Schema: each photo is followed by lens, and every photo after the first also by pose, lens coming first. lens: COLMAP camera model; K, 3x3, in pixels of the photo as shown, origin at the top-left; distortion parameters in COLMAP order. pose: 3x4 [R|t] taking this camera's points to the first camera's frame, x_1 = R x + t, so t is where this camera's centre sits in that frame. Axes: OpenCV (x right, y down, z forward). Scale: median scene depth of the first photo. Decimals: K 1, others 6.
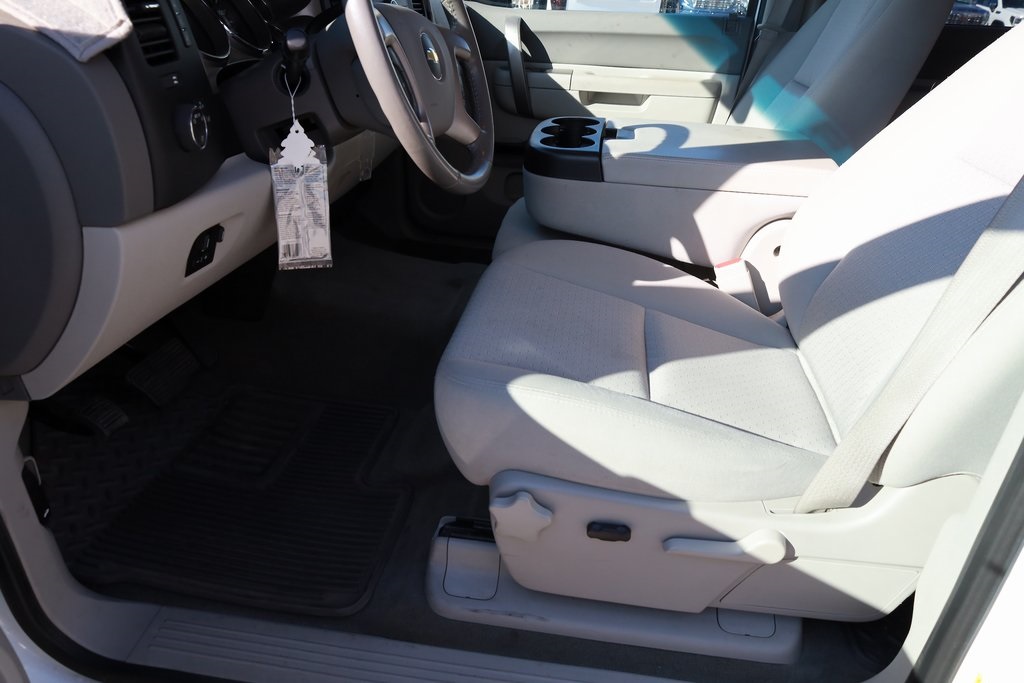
lens RADIAL K [[700.9, 0, 512.4], [0, 700.9, 347.4], [0, 0, 1]] dist [-0.004771, -0.007534]
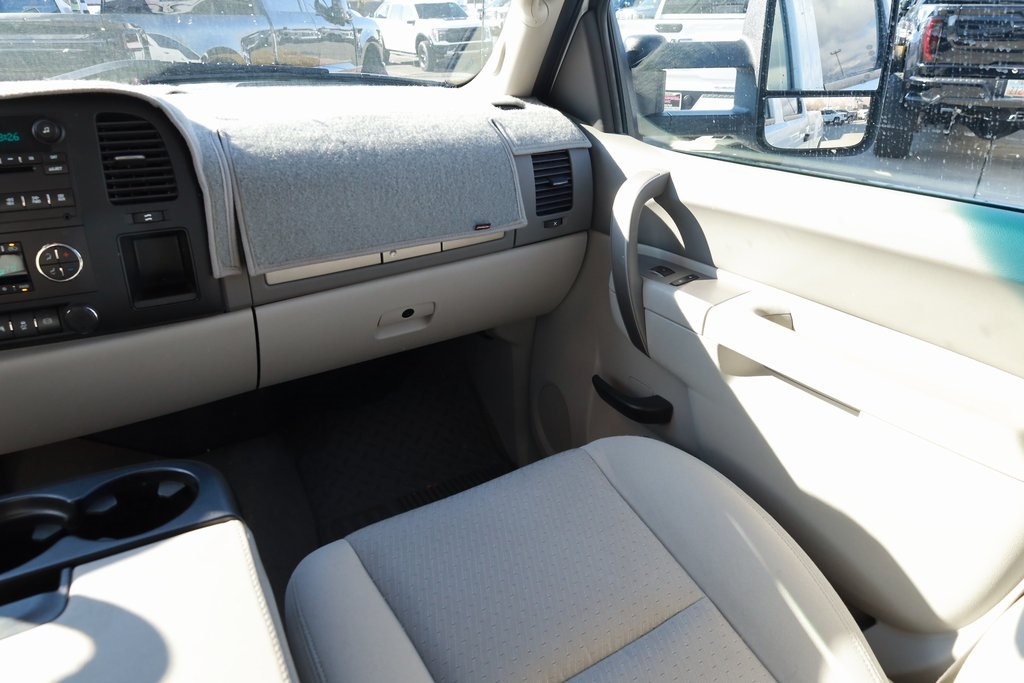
lens RADIAL K [[700.9, 0, 514.0], [0, 700.9, 342.9], [0, 0, 1]] dist [-0.004771, -0.007534]
pose [[0.604548, 0.282975, -0.744612, 0.582675], [-0.335843, 0.938177, 0.083865, -0.601370], [0.722310, 0.199373, 0.662208, 1.018143]]
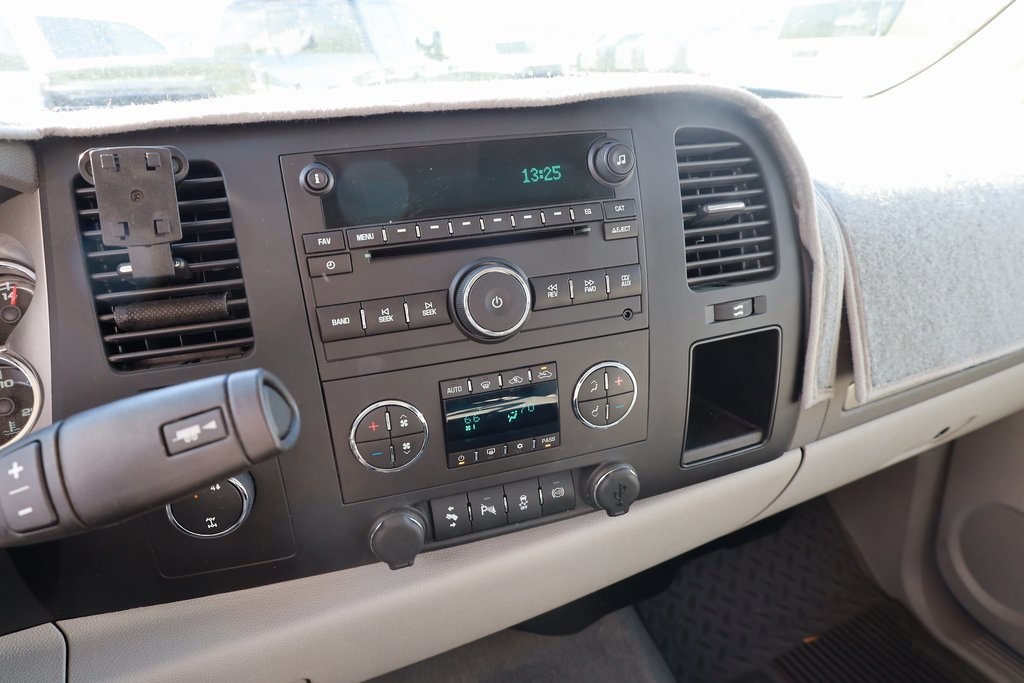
lens RADIAL K [[700.9, 0, 517.9], [0, 700.9, 345.2], [0, 0, 1]] dist [-0.004771, -0.007534]
pose [[0.540899, 0.250680, -0.802863, 0.090489], [-0.329733, 0.941342, 0.071772, -0.511874], [0.773760, 0.225909, 0.591828, 0.874169]]
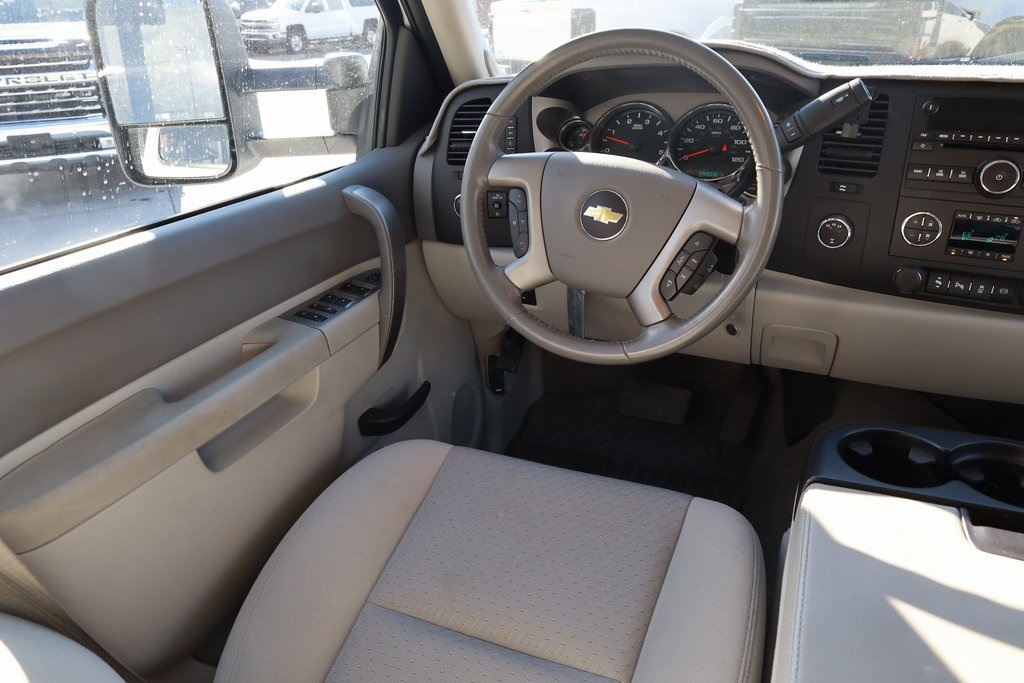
lens RADIAL K [[700.9, 0, 513.9], [0, 700.9, 344.8], [0, 0, 1]] dist [-0.004771, -0.007534]
pose [[-0.250874, 0.388686, -0.886558, 0.596368], [-0.431192, 0.775100, 0.461837, -0.487984], [0.866681, 0.498140, -0.026854, 0.745860]]
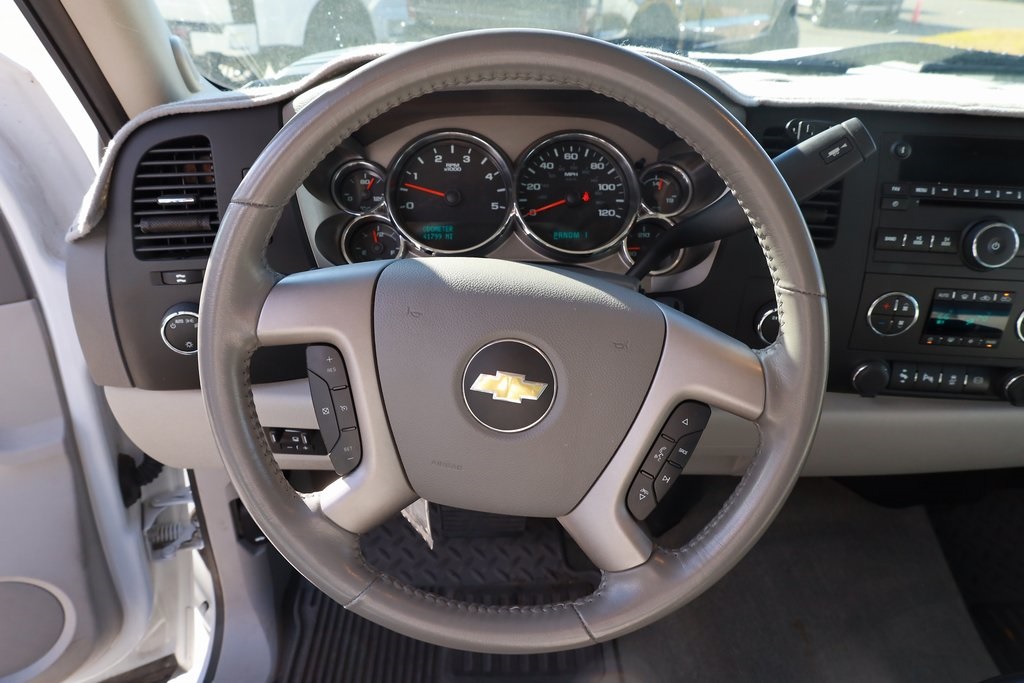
lens RADIAL K [[700.9, 0, 513.8], [0, 700.9, 338.7], [0, 0, 1]] dist [-0.004771, -0.007534]
pose [[0.186192, 0.429178, -0.883821, 0.226758], [-0.470505, 0.828647, 0.303265, -0.439013], [0.862530, 0.359376, 0.356218, 0.603506]]
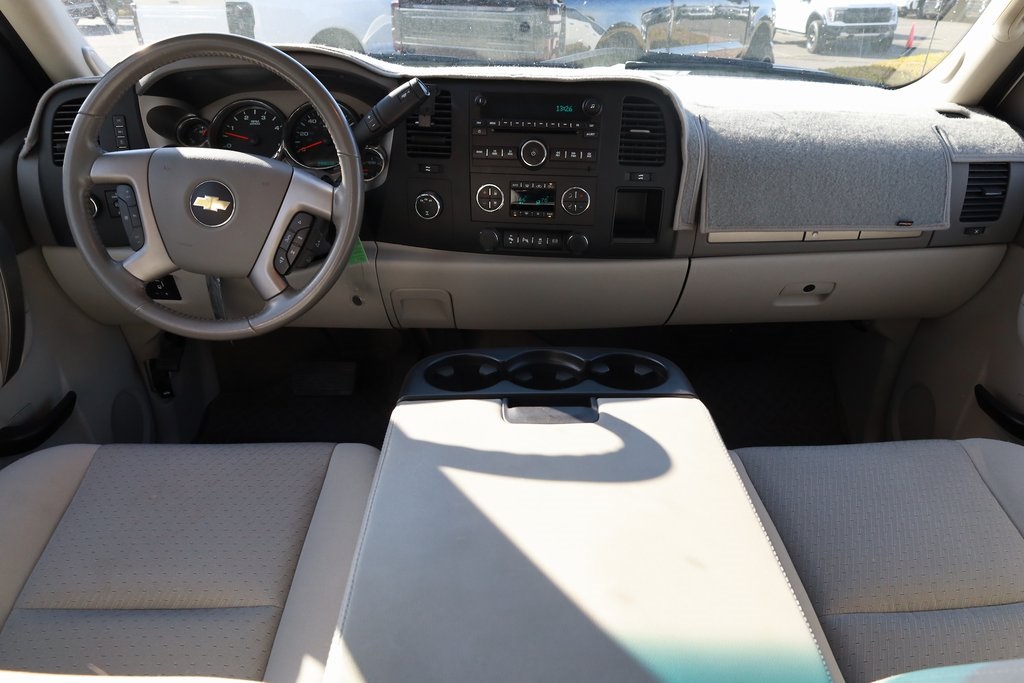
lens RADIAL K [[700.9, 0, 513.9], [0, 700.9, 345.0], [0, 0, 1]] dist [-0.004771, -0.007534]
pose [[0.162740, 0.400233, -0.901848, 0.703749], [-0.459938, 0.839421, 0.289532, -0.545590], [0.872910, 0.367676, 0.320690, 0.837467]]
